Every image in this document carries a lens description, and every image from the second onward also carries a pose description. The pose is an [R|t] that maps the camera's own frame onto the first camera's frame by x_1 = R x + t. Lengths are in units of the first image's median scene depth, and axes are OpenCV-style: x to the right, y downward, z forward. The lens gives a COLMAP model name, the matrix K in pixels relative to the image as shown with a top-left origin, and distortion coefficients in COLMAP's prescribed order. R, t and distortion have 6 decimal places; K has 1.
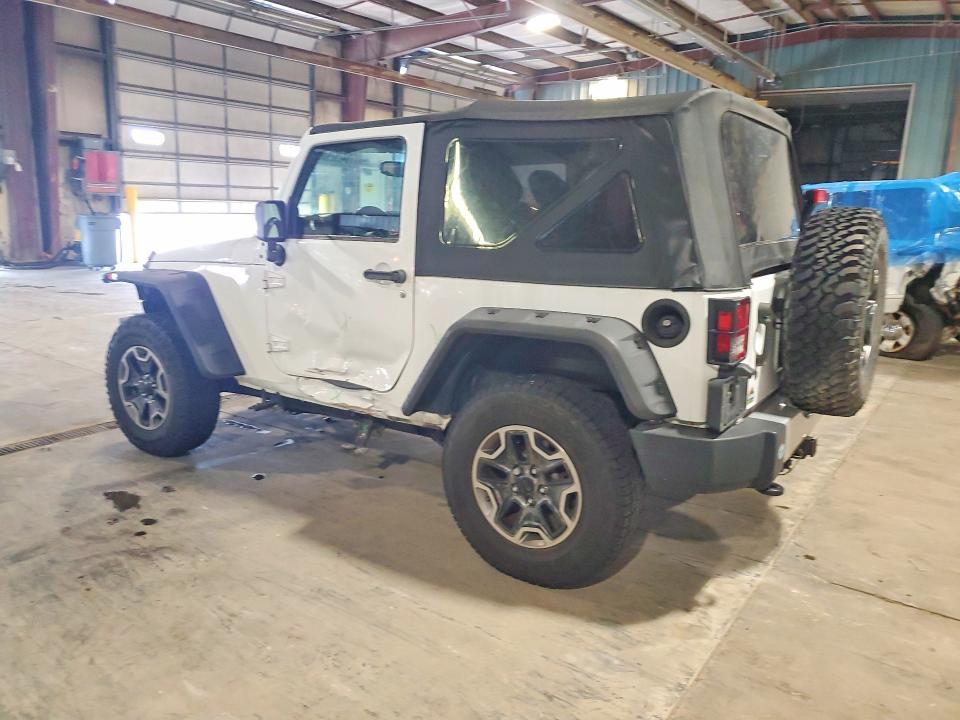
lens RADIAL K [[744.0, 0, 479.6], [0, 744.0, 358.9], [0, 0, 1]] dist [0.005577, 0.004477]
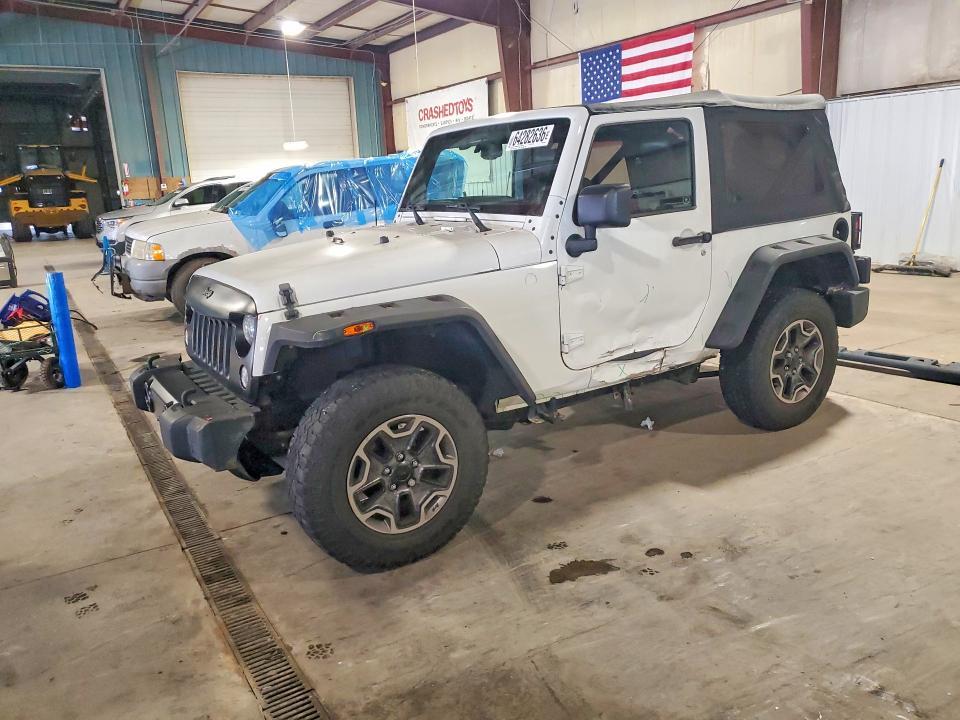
lens RADIAL K [[724.9, 0, 479.6], [0, 724.9, 394.1], [0, 0, 1]] dist [0.019389, 0.000825]
pose [[0.397572, -0.309231, 0.863894, -1.197122], [0.251128, 0.942223, 0.221698, -0.201183], [-0.882537, 0.128807, 0.452258, 0.752671]]
